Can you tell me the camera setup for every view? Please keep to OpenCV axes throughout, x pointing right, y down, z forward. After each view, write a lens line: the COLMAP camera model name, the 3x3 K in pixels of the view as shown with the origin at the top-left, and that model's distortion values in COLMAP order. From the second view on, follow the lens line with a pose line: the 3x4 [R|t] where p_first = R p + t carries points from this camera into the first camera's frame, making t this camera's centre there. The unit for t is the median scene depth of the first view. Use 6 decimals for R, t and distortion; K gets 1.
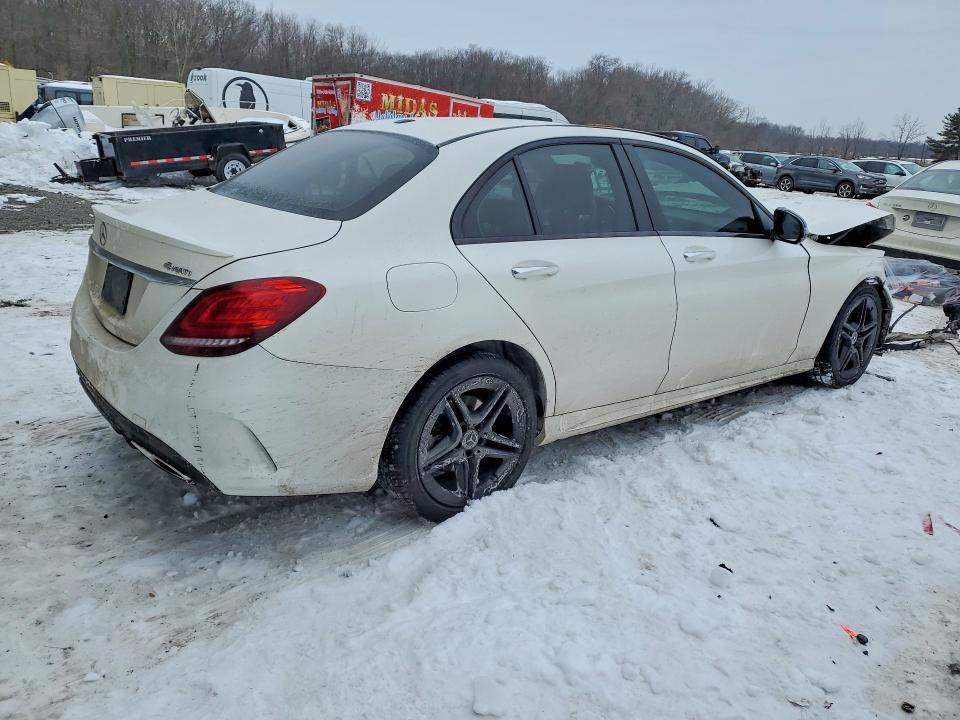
lens RADIAL K [[720.6, 0, 476.3], [0, 720.6, 362.6], [0, 0, 1]] dist [0.064992, -0.001788]
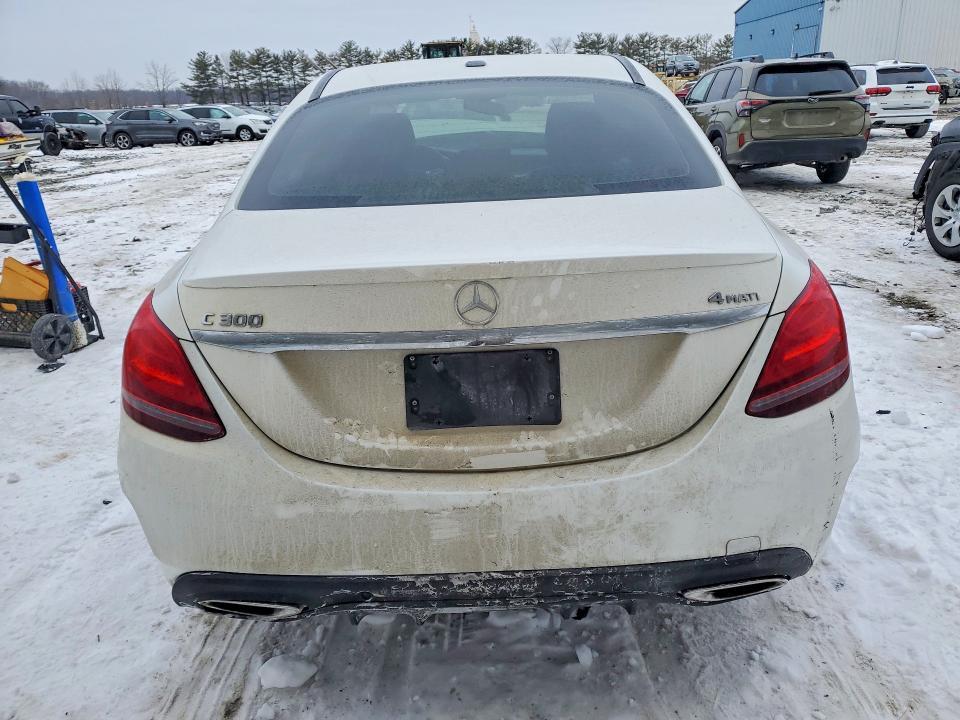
lens RADIAL K [[720.6, 0, 476.3], [0, 720.6, 362.6], [0, 0, 1]] dist [0.064992, -0.001788]
pose [[0.602634, -0.375986, 0.703894, -0.081257], [0.335476, 0.919687, 0.204037, -0.022551], [-0.724077, 0.113180, 0.680369, 0.058834]]
